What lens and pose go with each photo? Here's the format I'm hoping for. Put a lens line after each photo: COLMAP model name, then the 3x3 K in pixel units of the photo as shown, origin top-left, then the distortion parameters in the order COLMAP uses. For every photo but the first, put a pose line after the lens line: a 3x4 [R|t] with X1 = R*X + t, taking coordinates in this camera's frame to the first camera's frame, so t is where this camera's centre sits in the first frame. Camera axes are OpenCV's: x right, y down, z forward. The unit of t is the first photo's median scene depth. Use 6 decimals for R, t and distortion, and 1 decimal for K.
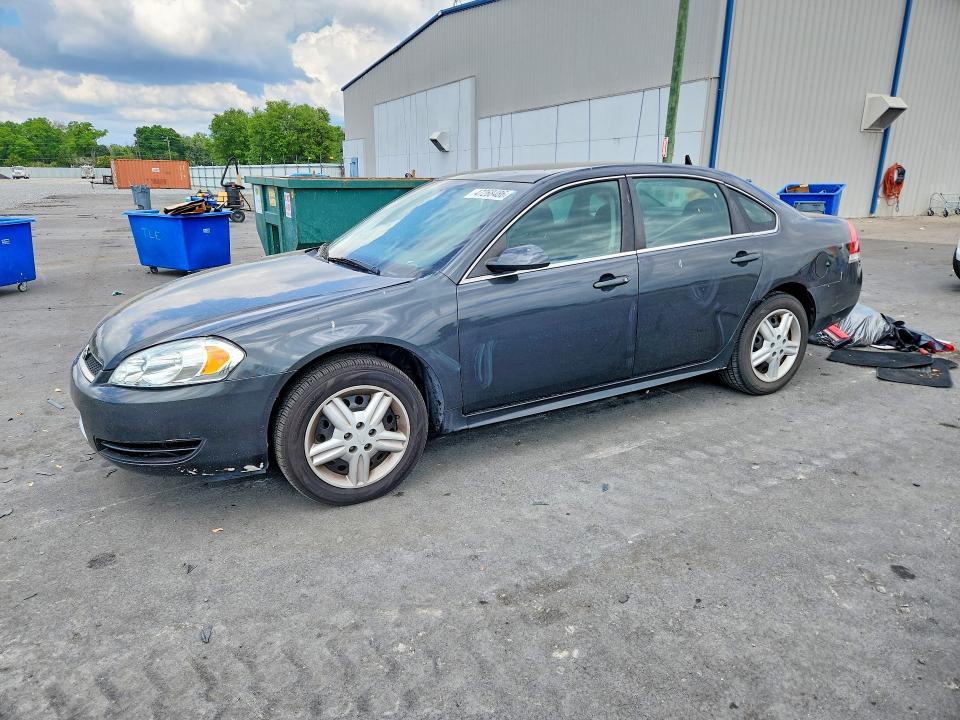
lens RADIAL K [[677.1, 0, 480.0], [0, 677.1, 360.0], [0, 0, 1]] dist [0.065405, -0.051865]
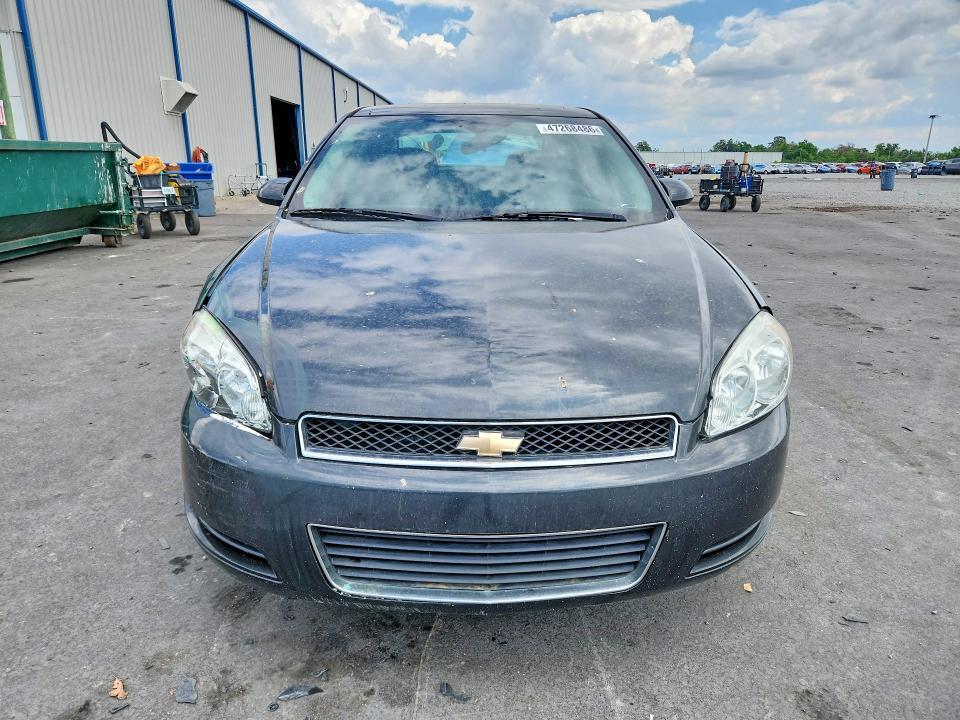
lens RADIAL K [[677.1, 0, 480.0], [0, 677.1, 360.0], [0, 0, 1]] dist [0.065405, -0.051865]
pose [[0.447163, -0.245379, 0.860136, -0.214644], [0.237776, 0.959644, 0.150153, -0.029234], [-0.862269, 0.137377, 0.487463, 0.177326]]
